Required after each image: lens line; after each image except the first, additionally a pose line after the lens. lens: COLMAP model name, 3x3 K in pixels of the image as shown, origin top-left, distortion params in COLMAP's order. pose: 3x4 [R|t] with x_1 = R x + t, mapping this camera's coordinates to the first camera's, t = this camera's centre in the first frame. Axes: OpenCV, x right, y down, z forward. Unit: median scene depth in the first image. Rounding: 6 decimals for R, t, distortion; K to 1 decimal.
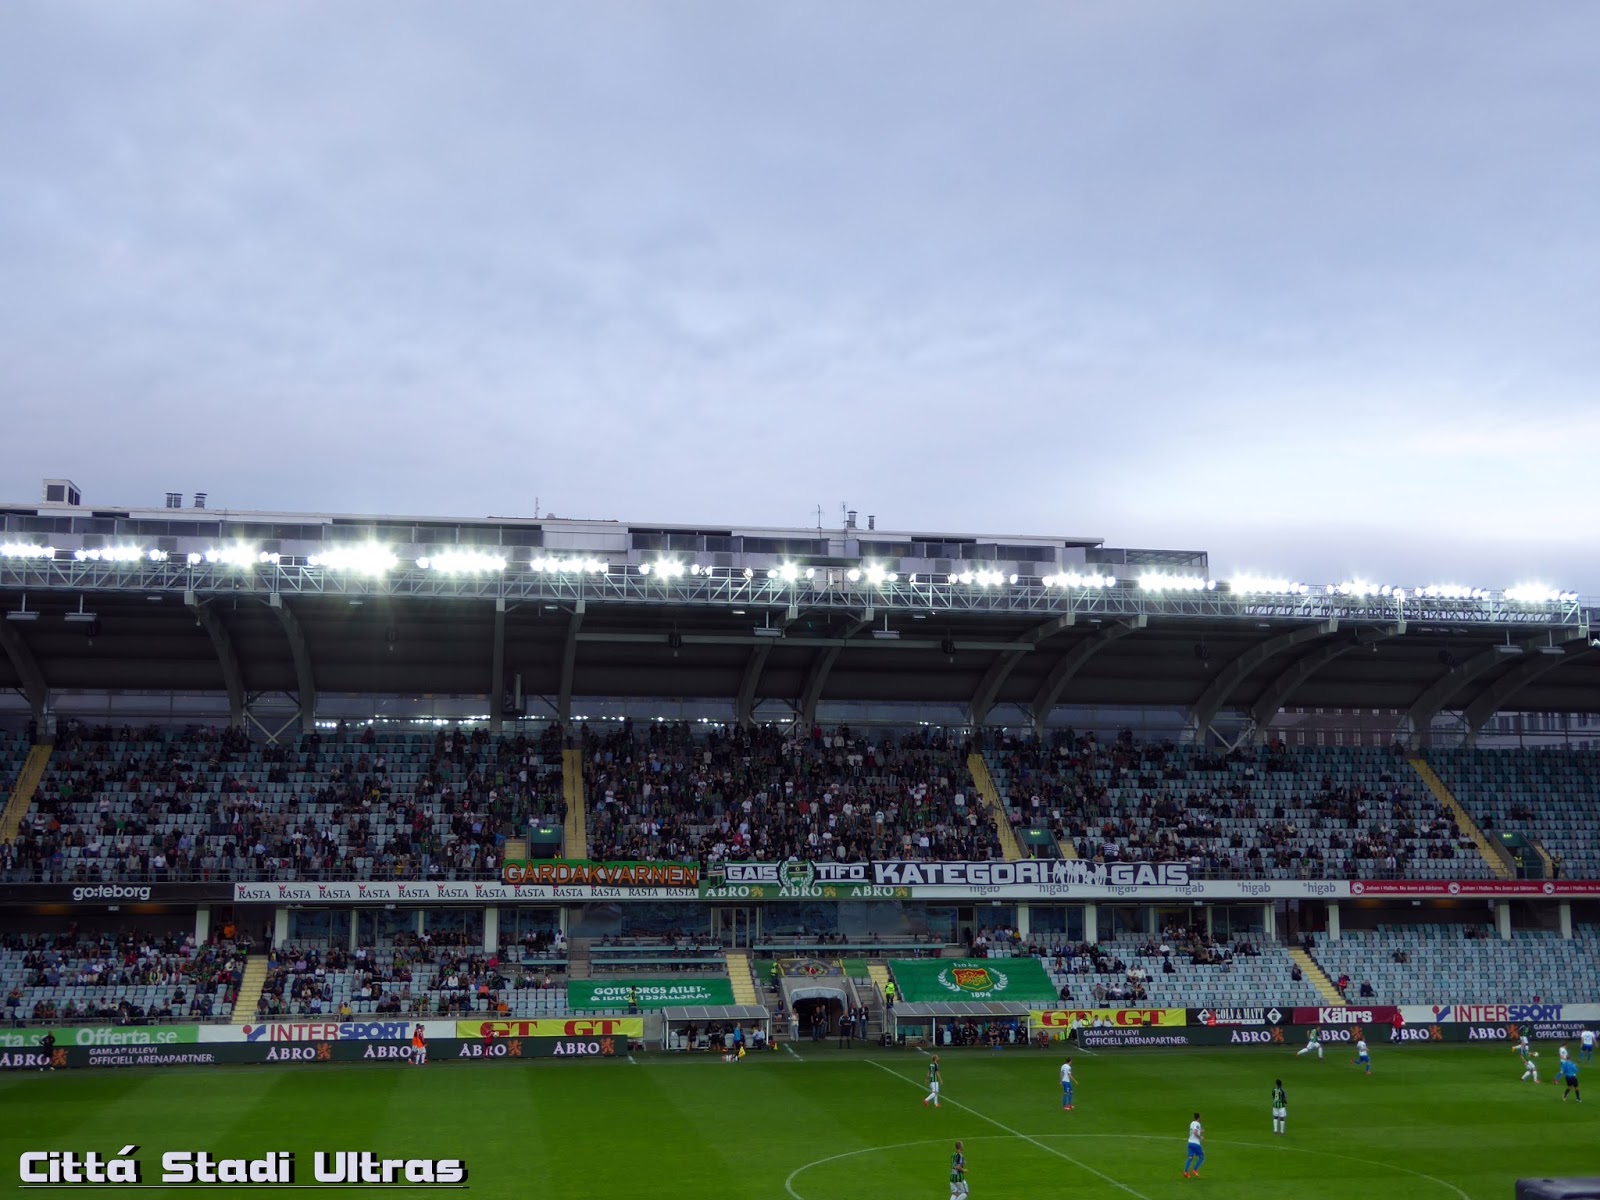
lens RADIAL K [[1757.5, 0, 792.9], [0, 1757.5, 590.6], [0, 0, 1]] dist [0.009101, 0.000000]
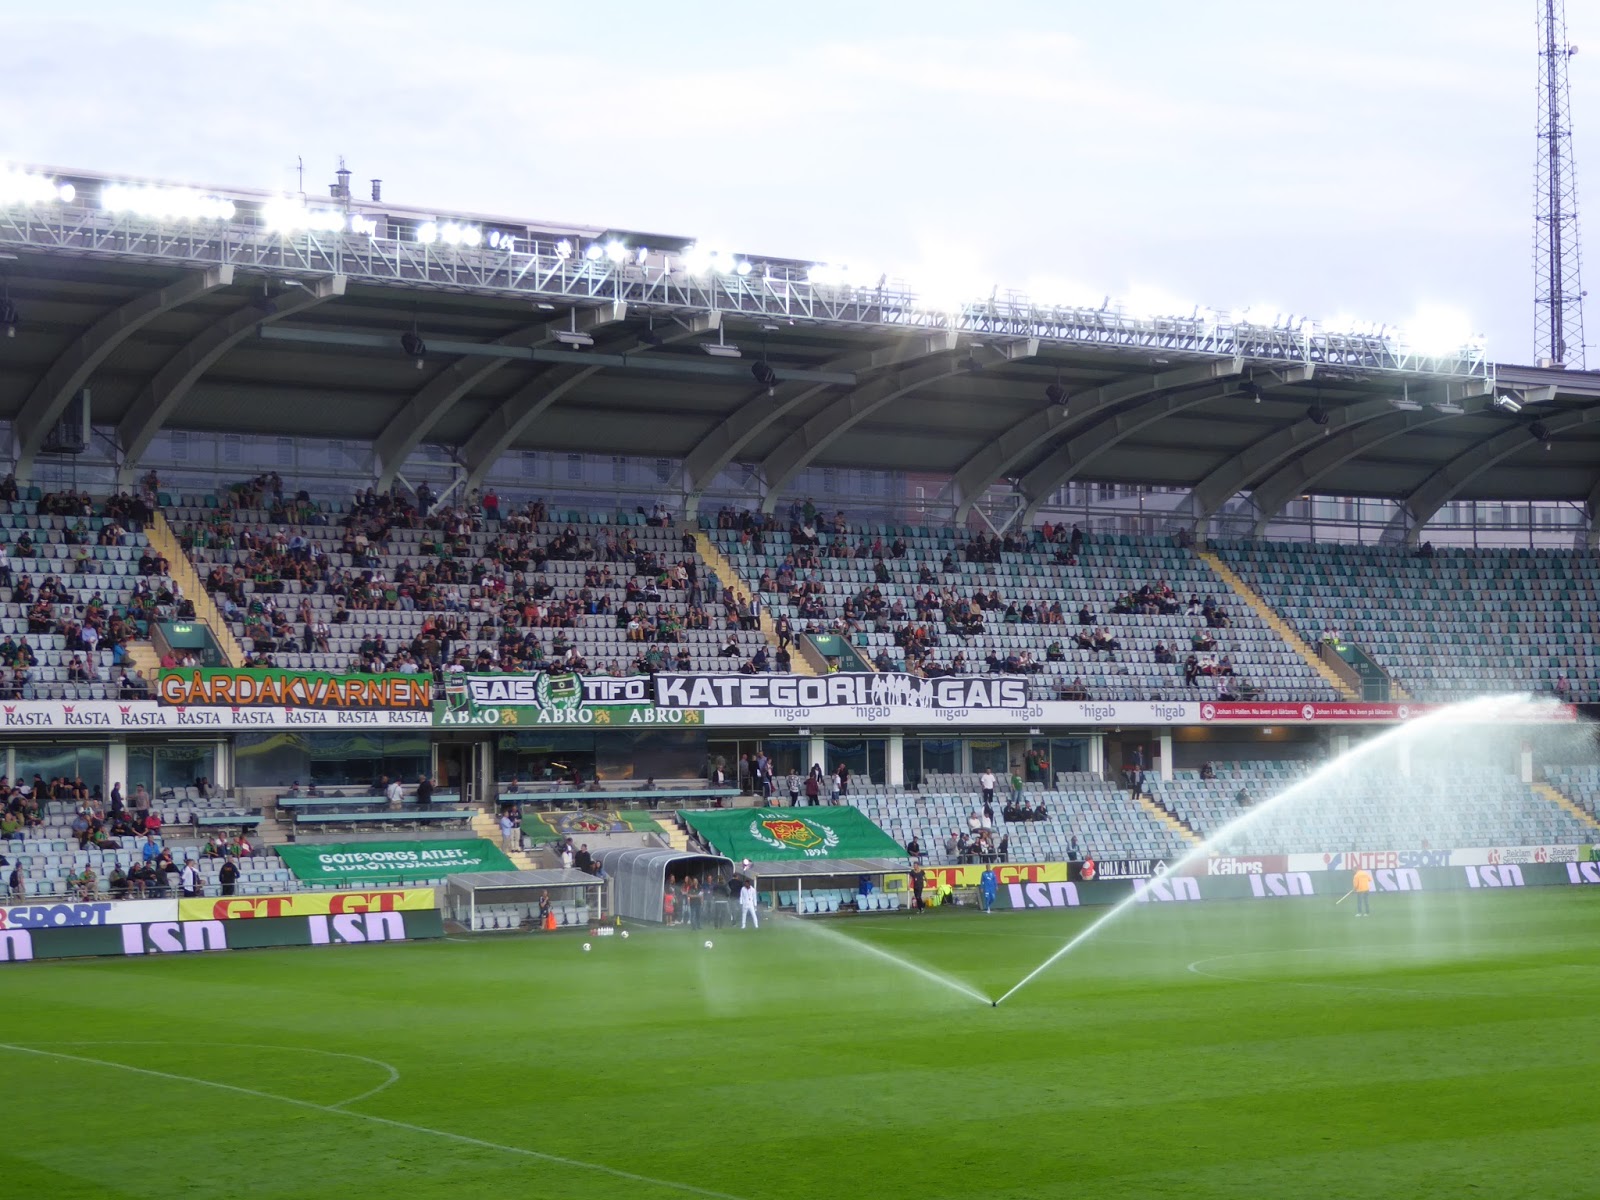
lens RADIAL K [[2877.6, 0, 803.5], [0, 2877.6, 597.9], [0, 0, 1]] dist [0.118985, 0.000000]
pose [[0.911486, 0.009845, 0.411213, -0.377189], [-0.046650, 0.995738, 0.079564, 0.029403], [-0.408677, -0.091705, 0.908060, -0.068886]]
